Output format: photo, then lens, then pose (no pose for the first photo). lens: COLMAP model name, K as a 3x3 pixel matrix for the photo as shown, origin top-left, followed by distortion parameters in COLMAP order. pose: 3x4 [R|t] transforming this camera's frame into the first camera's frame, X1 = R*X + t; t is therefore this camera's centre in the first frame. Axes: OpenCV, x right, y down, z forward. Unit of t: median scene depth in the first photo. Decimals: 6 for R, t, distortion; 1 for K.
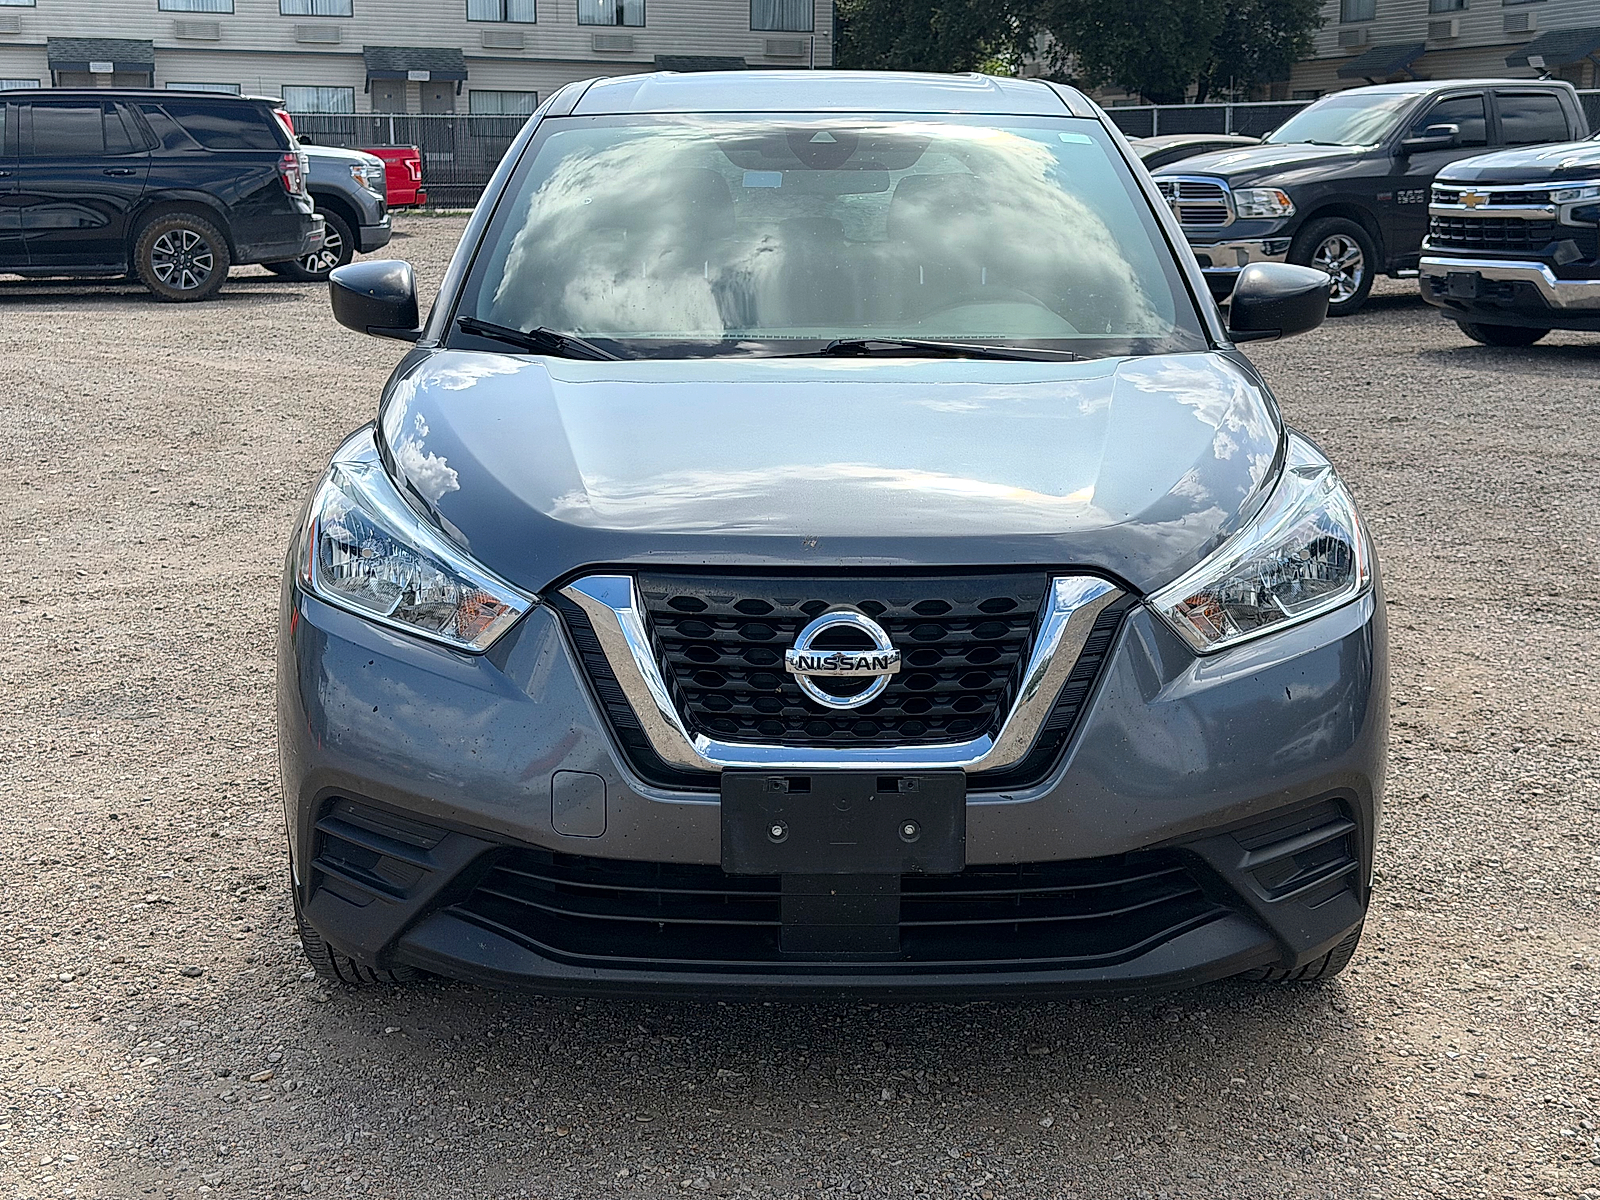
lens RADIAL K [[2325.2, 0, 800.1], [0, 2325.2, 596.4], [0, 0, 1]] dist [0.057076, 0.000000]
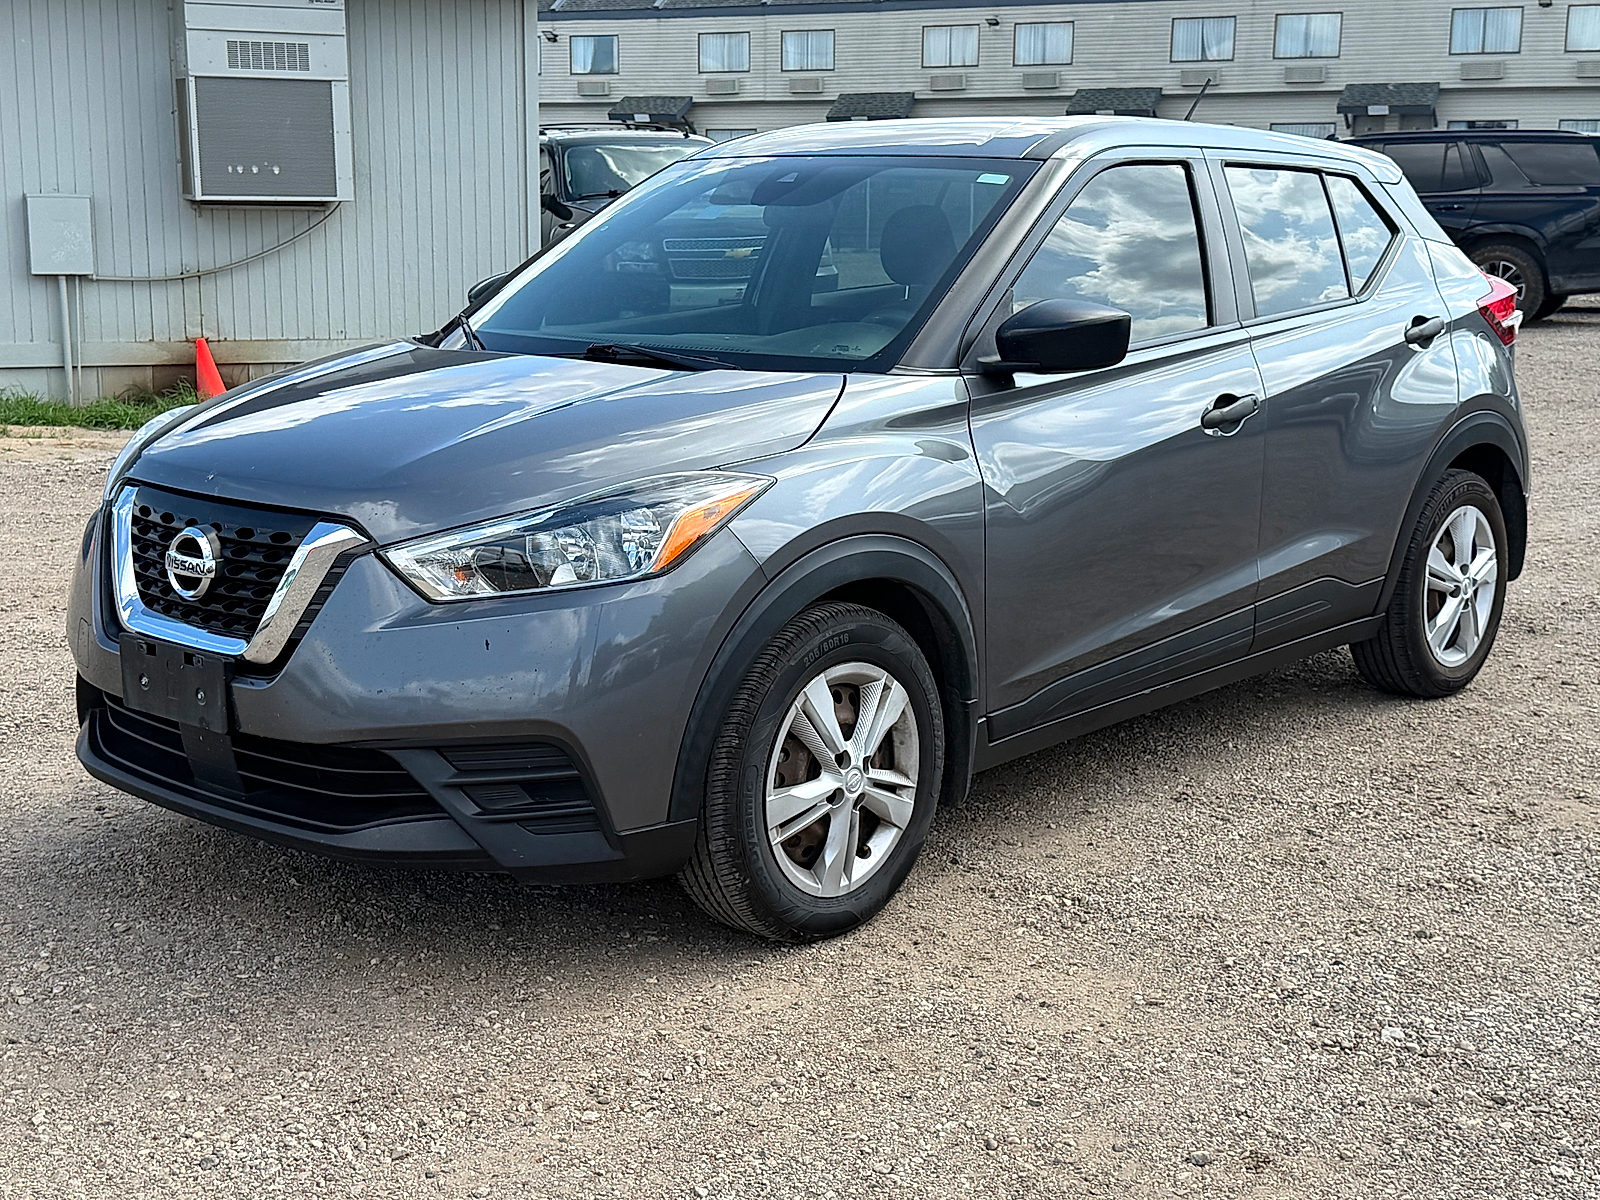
lens RADIAL K [[2196.2, 0, 801.1], [0, 2196.2, 597.9], [0, 0, 1]] dist [0.050279, 0.000000]
pose [[0.753667, 0.130371, -0.644196, 1.081601], [-0.132432, 0.990150, 0.045447, -0.056423], [0.643776, 0.051060, 0.763509, 0.248054]]
